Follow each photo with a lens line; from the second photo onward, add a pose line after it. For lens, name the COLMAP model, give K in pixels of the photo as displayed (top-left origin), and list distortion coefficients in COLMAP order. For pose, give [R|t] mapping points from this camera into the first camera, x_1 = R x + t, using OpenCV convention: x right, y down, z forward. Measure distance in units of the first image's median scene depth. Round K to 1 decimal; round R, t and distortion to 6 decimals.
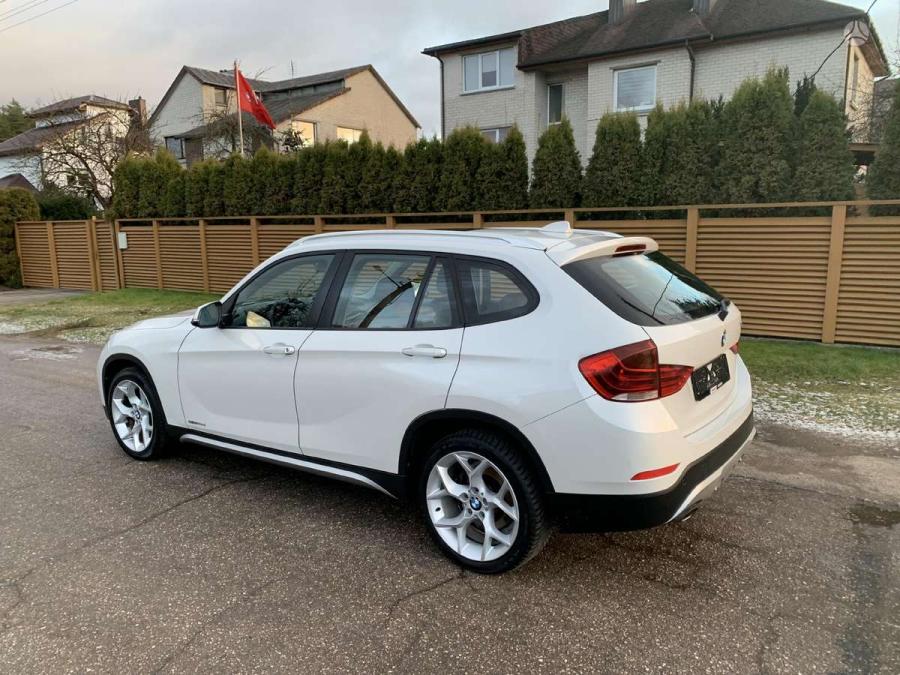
lens RADIAL K [[629.3, 0, 450.0], [0, 629.3, 337.5], [0, 0, 1]] dist [0.007446, -0.000759]
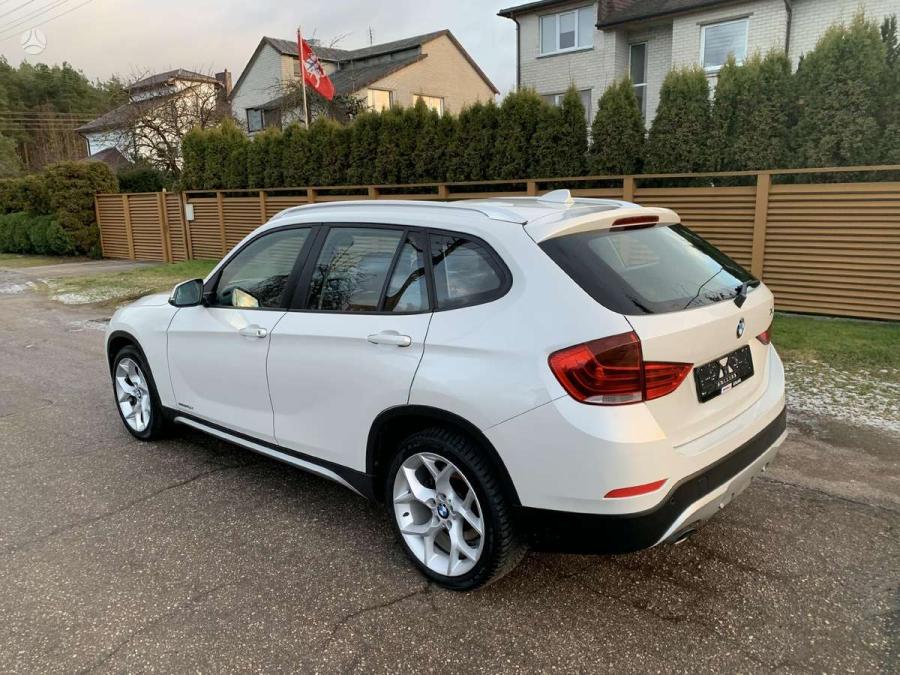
lens RADIAL K [[635.6, 0, 464.6], [0, 635.6, 334.3], [0, 0, 1]] dist [0.004129, 0.004032]
pose [[0.994951, 0.014036, -0.099373, 0.086108], [-0.010069, 0.999136, 0.040310, -0.011823], [0.099853, -0.039106, 0.994233, 0.066894]]
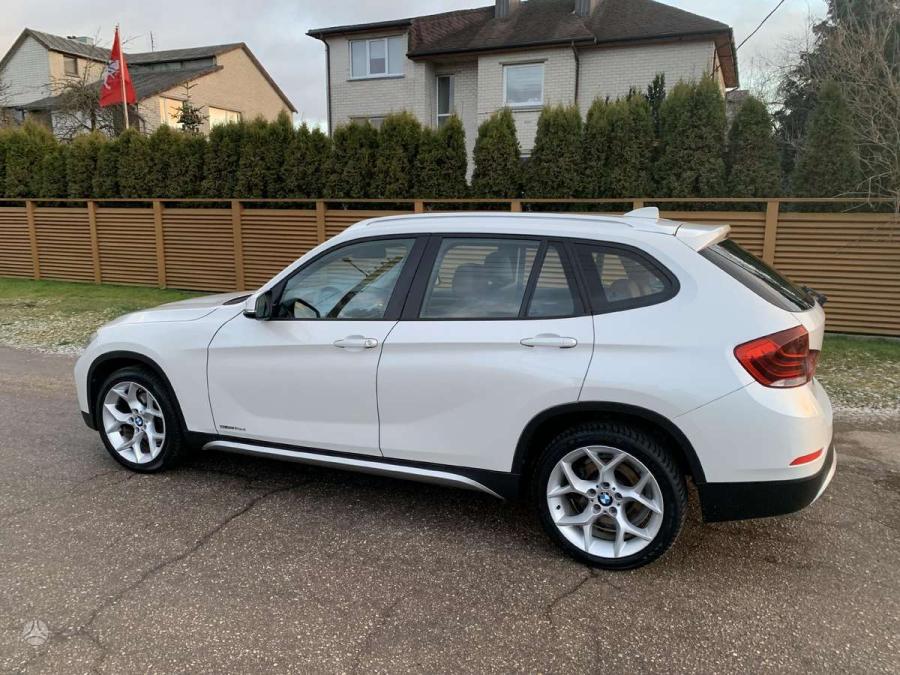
lens RADIAL K [[629.3, 0, 450.0], [0, 629.3, 337.5], [0, 0, 1]] dist [0.007446, -0.000759]
pose [[0.981281, -0.016437, 0.191878, -0.205347], [0.013656, 0.999782, 0.015807, -0.000644], [-0.192096, -0.012891, 0.981291, 0.056828]]
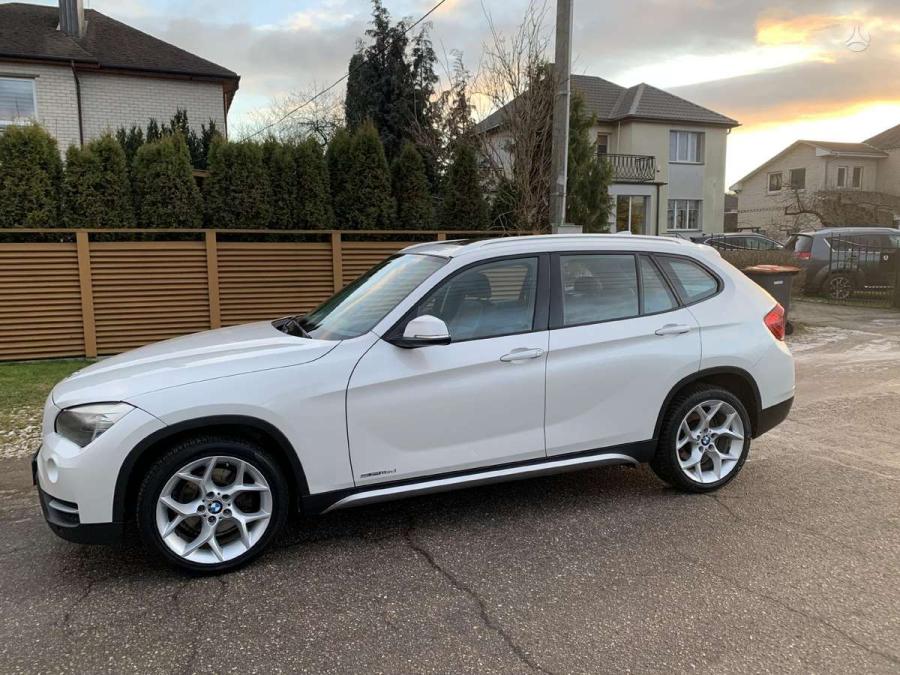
lens RADIAL K [[644.6, 0, 405.1], [0, 644.6, 336.6], [0, 0, 1]] dist [0.006305, -0.002308]
pose [[0.611648, -0.095352, 0.785362, -0.761511], [0.138641, 0.990267, 0.012255, -0.029987], [-0.778887, 0.101387, 0.618915, 0.347751]]
